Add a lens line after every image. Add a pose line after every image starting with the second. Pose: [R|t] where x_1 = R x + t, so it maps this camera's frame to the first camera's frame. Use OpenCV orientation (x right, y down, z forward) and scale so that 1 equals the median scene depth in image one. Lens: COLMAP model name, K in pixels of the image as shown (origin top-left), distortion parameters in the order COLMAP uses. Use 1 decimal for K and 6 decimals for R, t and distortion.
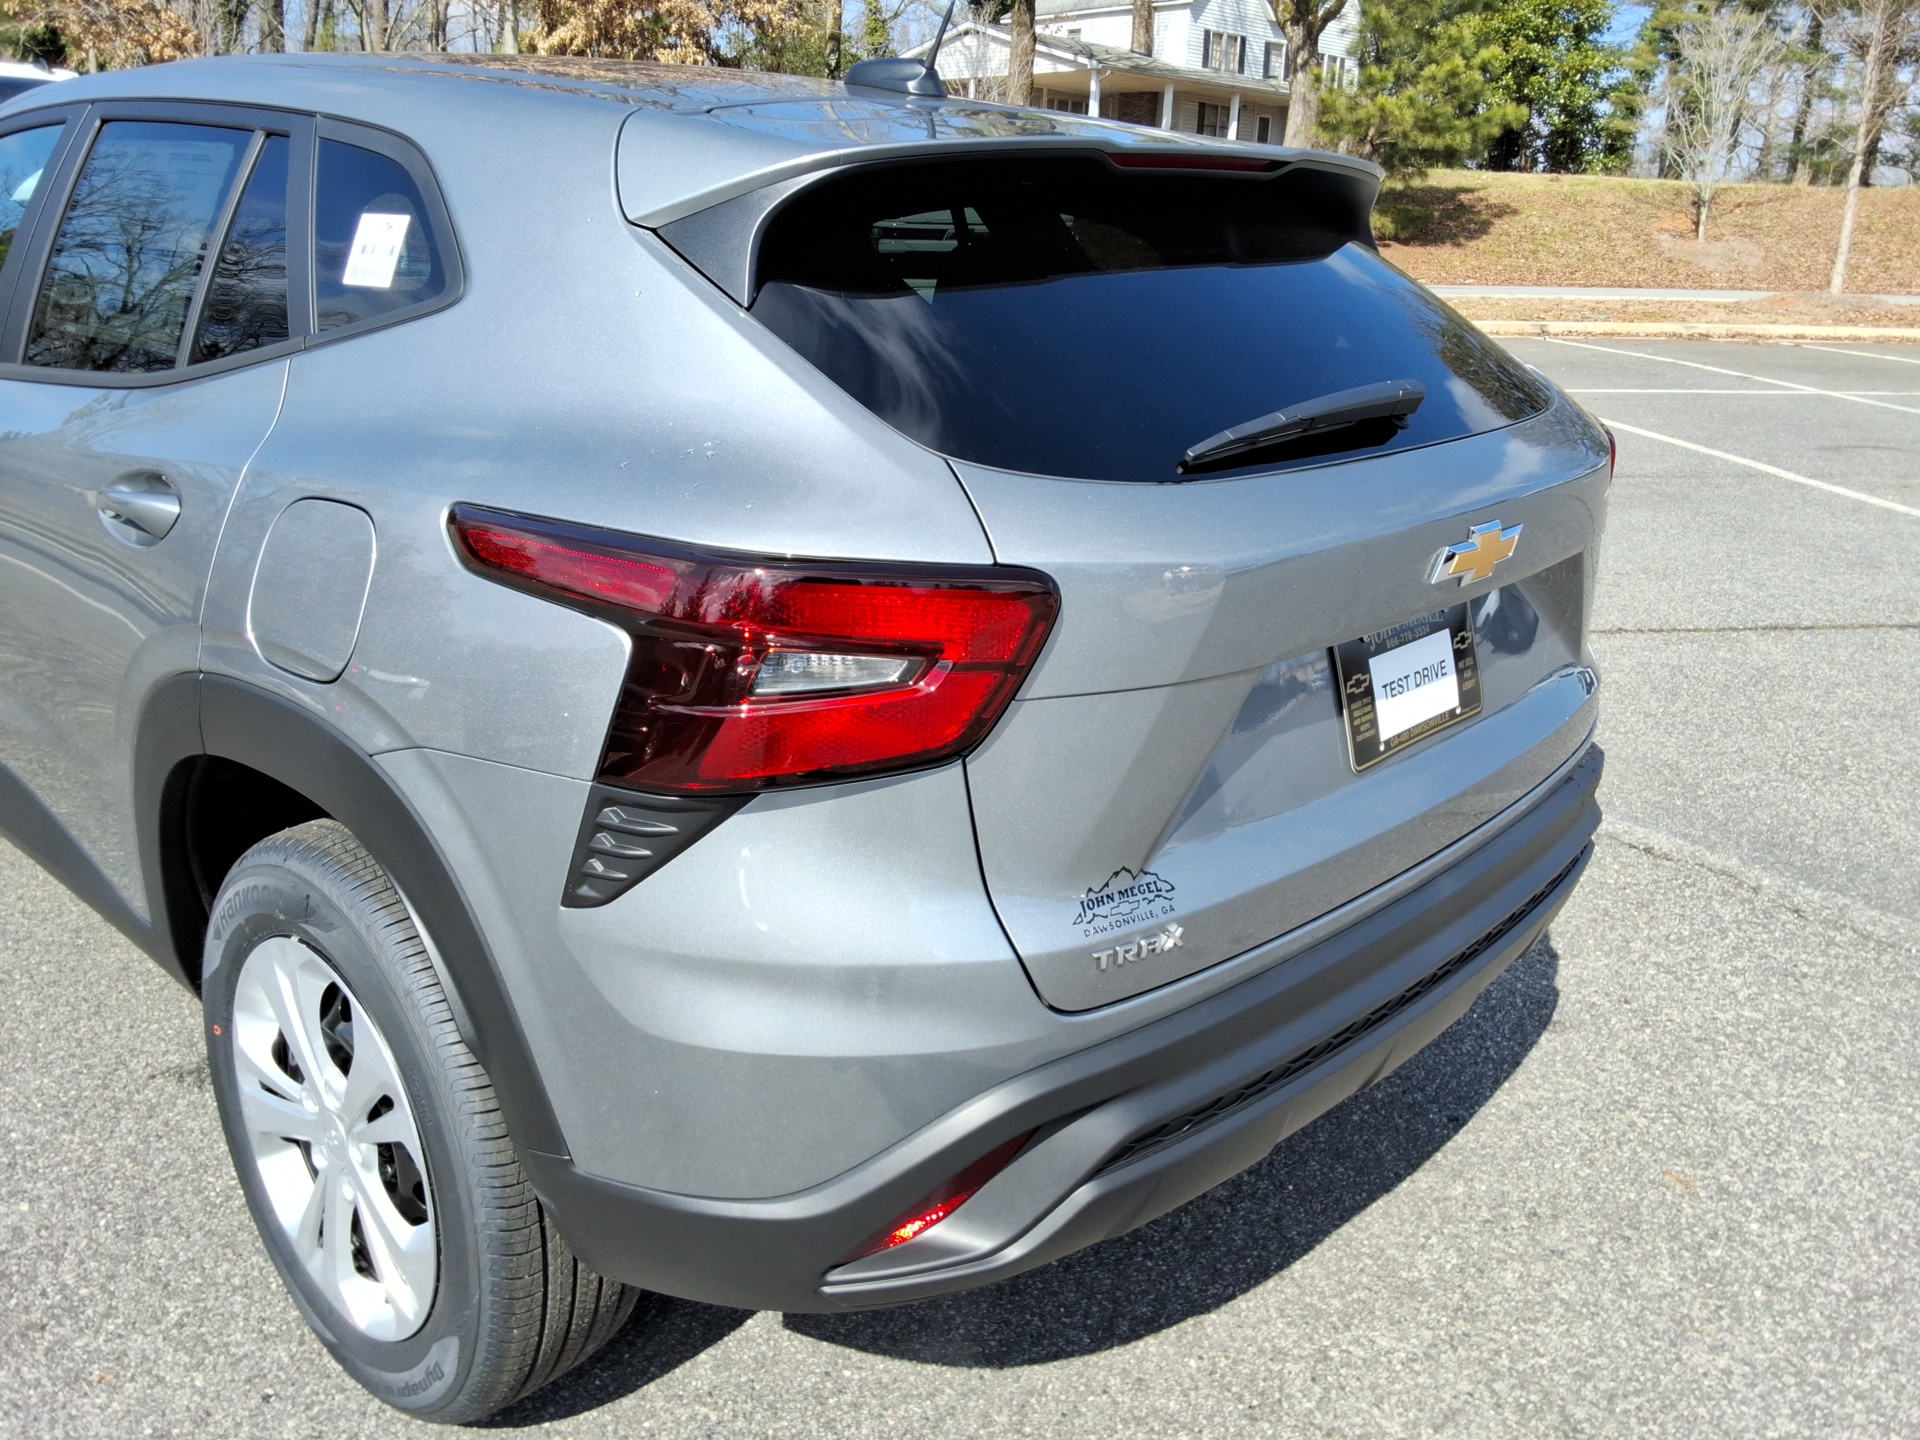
lens RADIAL K [[1544.0, 0, 973.2], [0, 1544.0, 707.5], [0, 0, 1]] dist [0.094448, -0.152441]
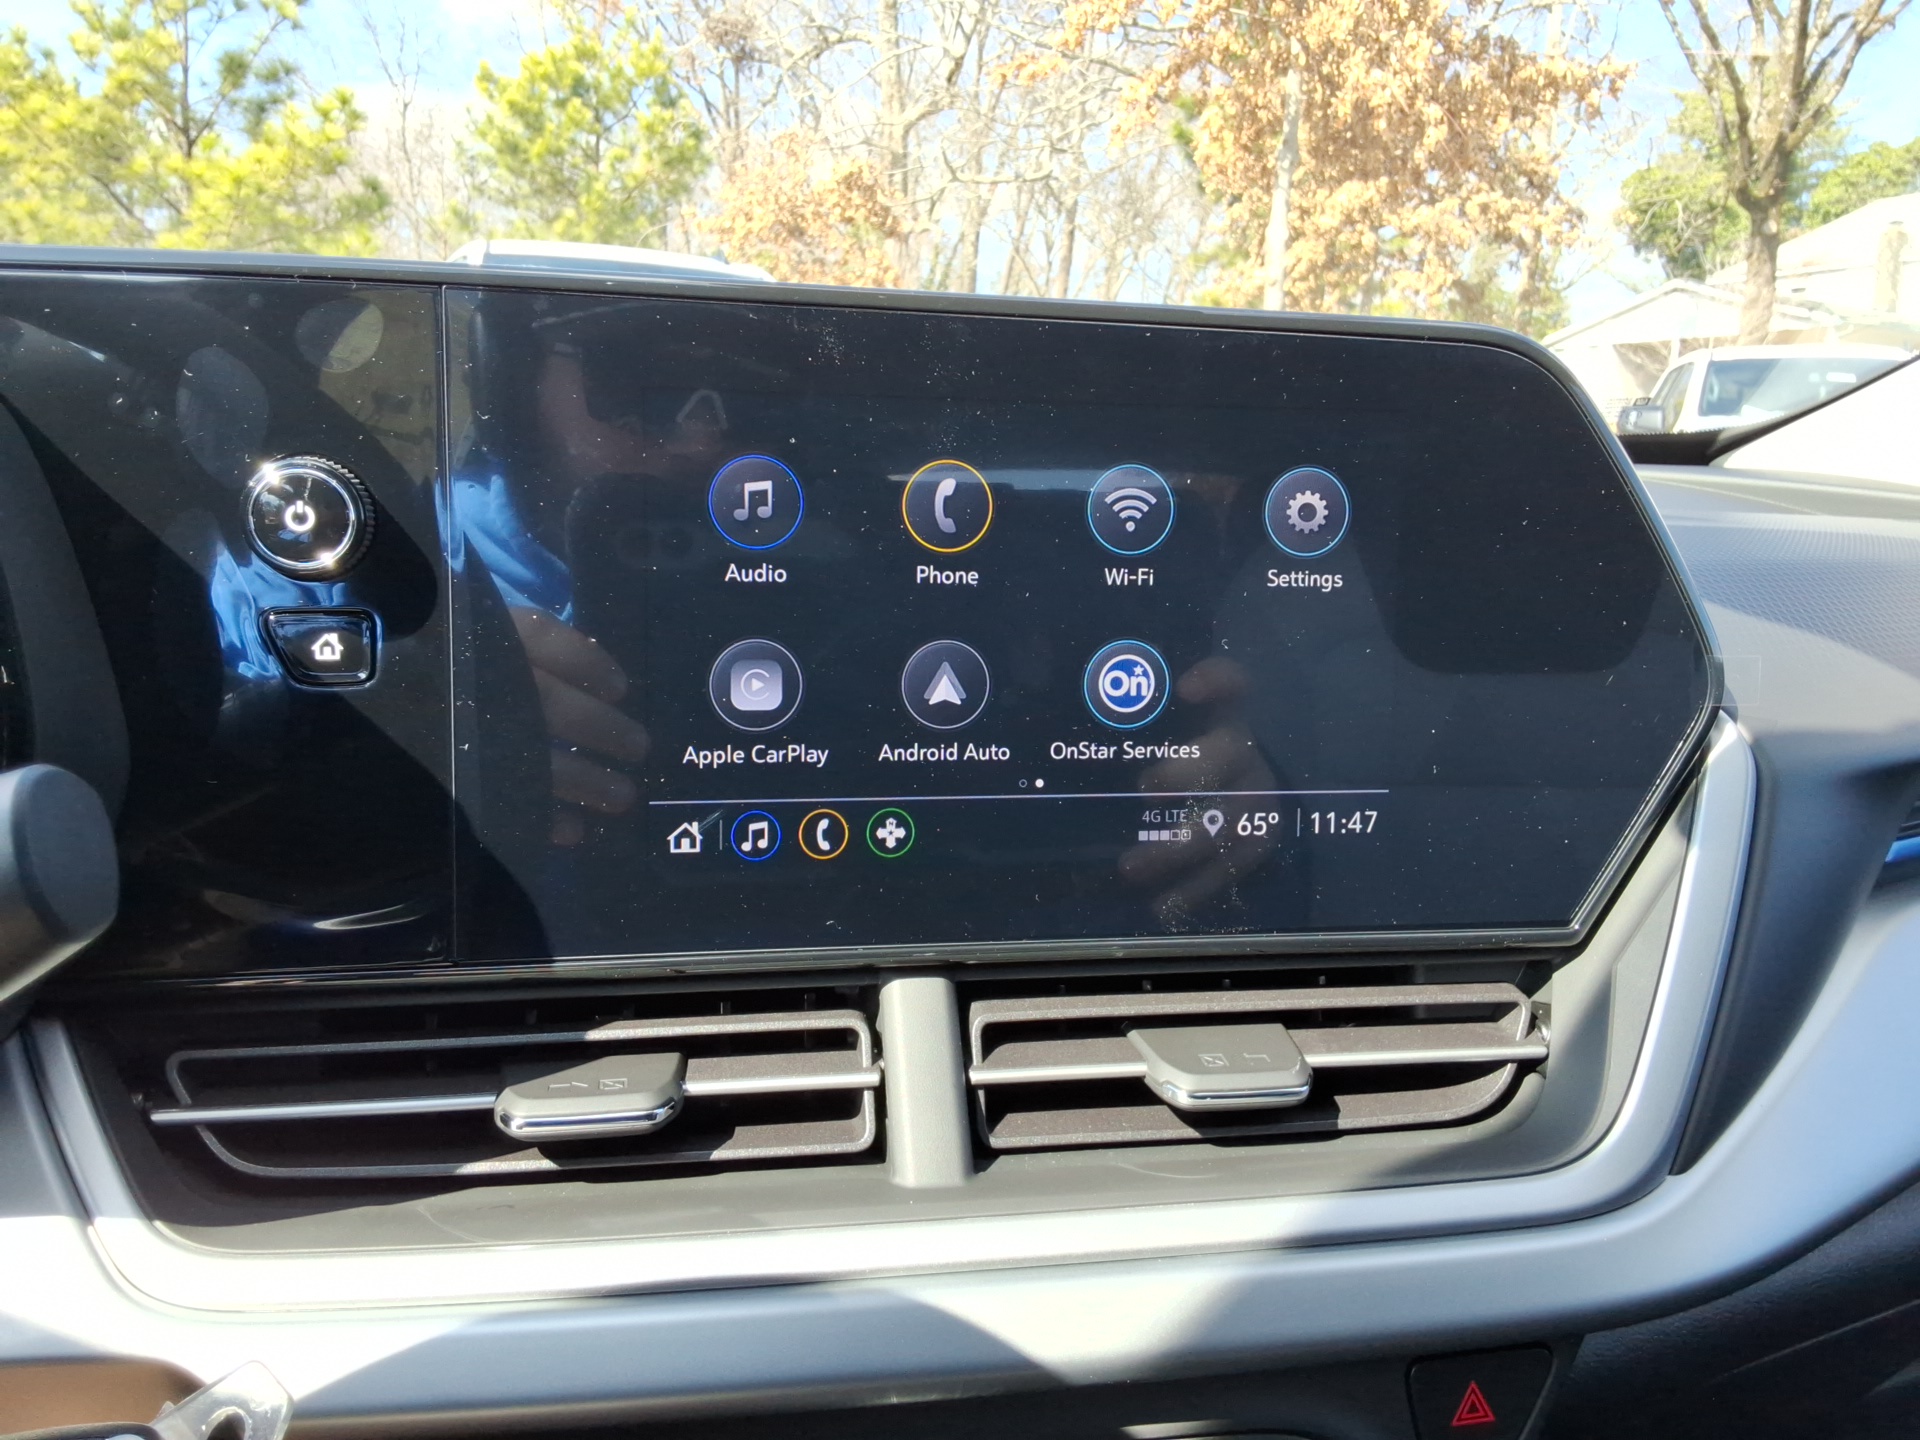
lens RADIAL K [[1555.7, 0, 977.5], [0, 1555.7, 695.8], [0, 0, 1]] dist [0.118253, -0.207041]
pose [[0.928381, 0.069687, -0.365037, -0.045805], [-0.131248, 0.980446, -0.146627, -0.024064], [0.347681, 0.184036, 0.919374, 0.099869]]
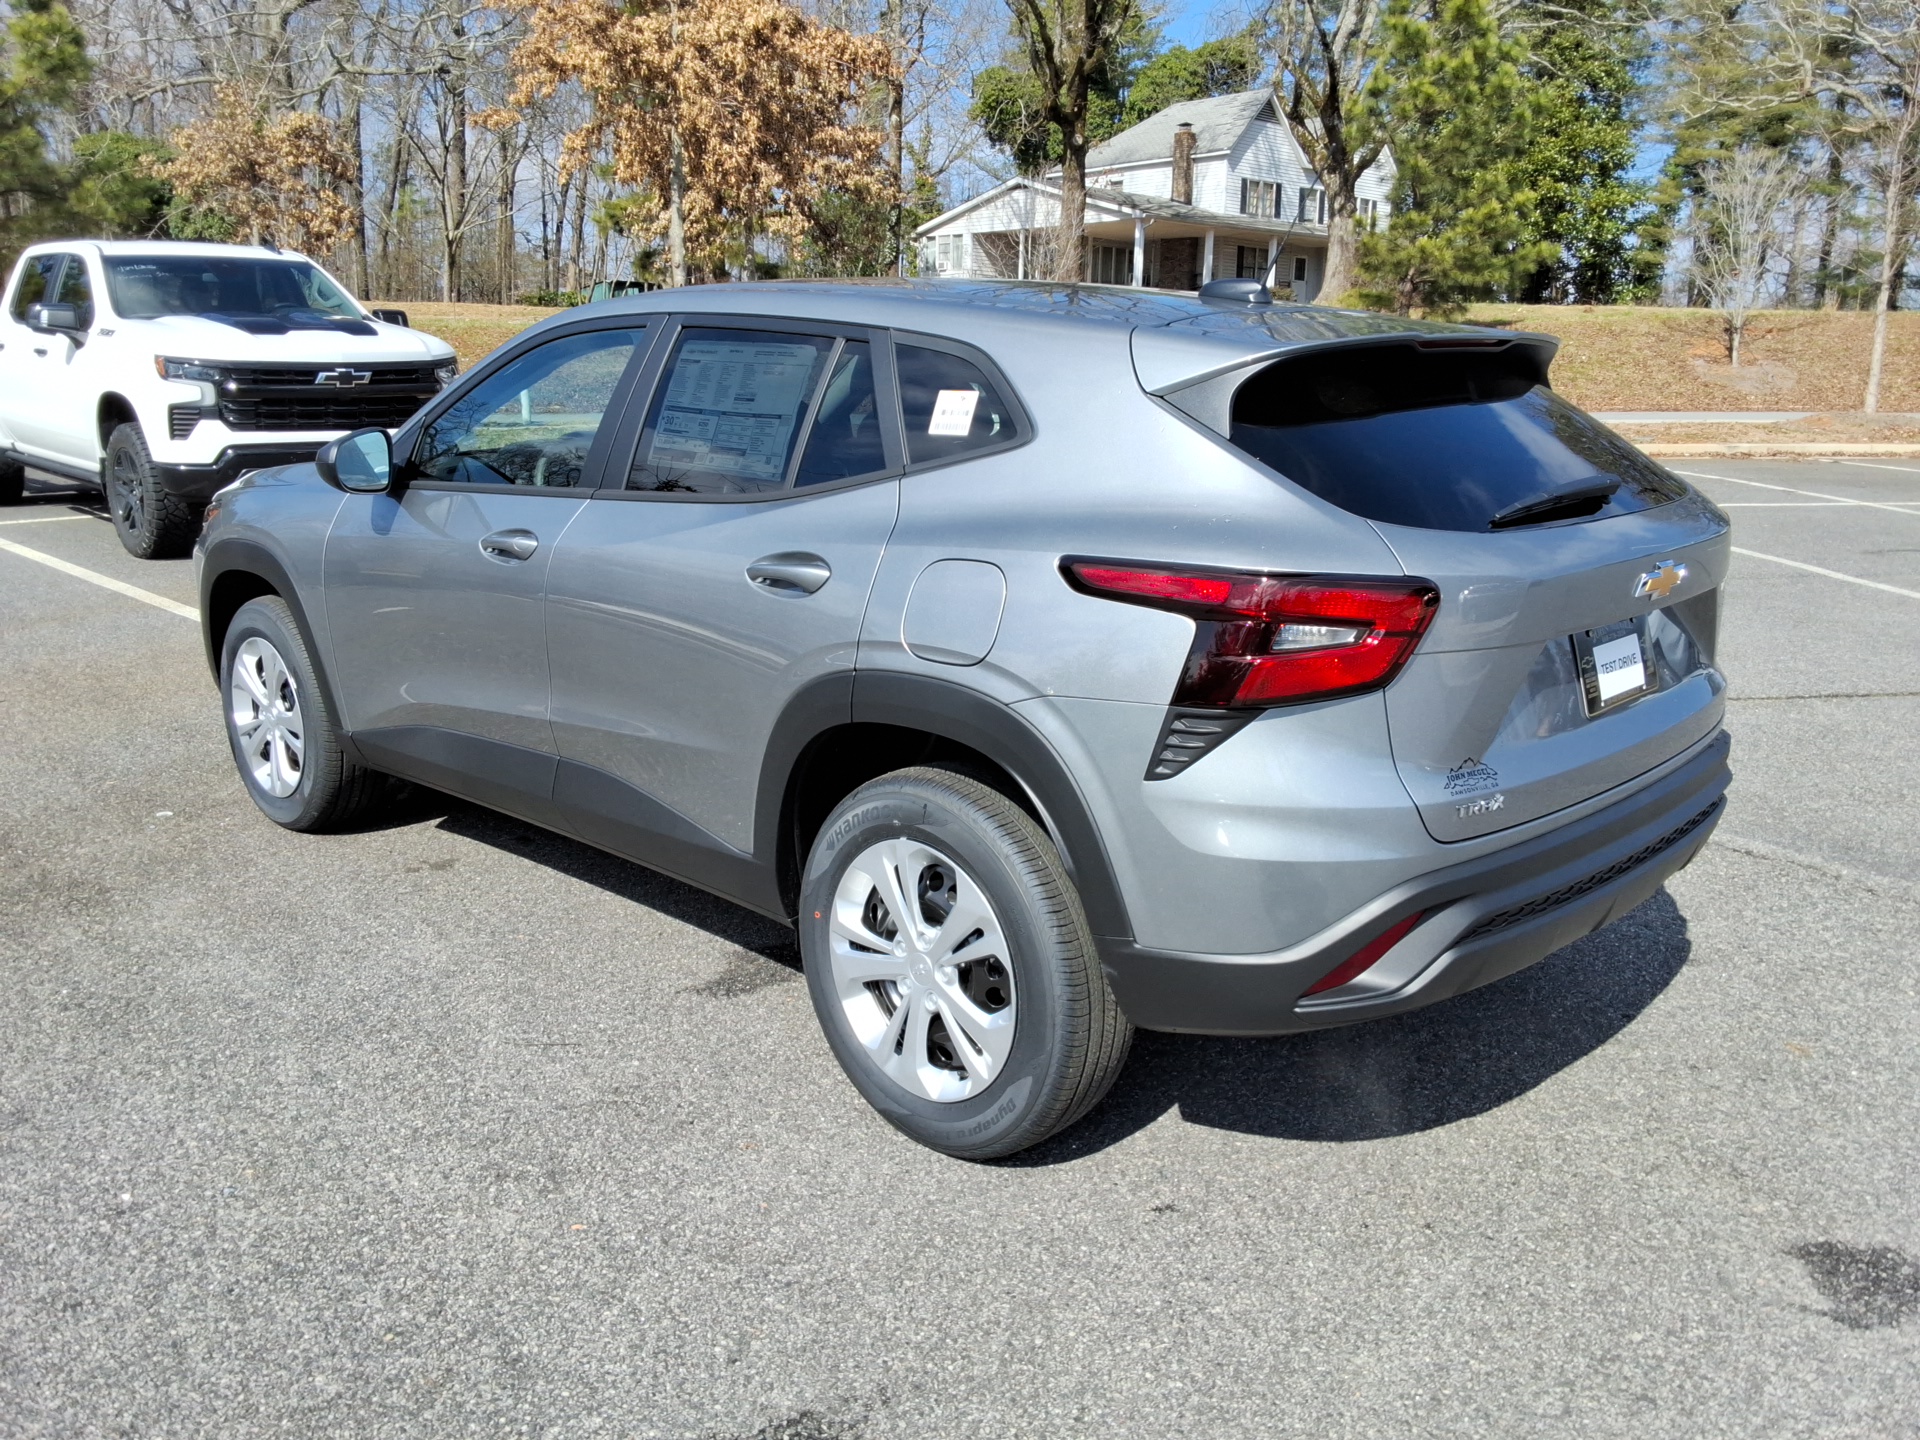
lens RADIAL K [[1535.5, 0, 974.2], [0, 1535.5, 711.7], [0, 0, 1]] dist [0.122953, -0.199253]
pose [[0.999565, -0.014322, -0.025768, -0.017810], [0.012227, 0.996744, -0.079697, 0.008090], [0.026826, 0.079347, 0.996486, -0.031675]]
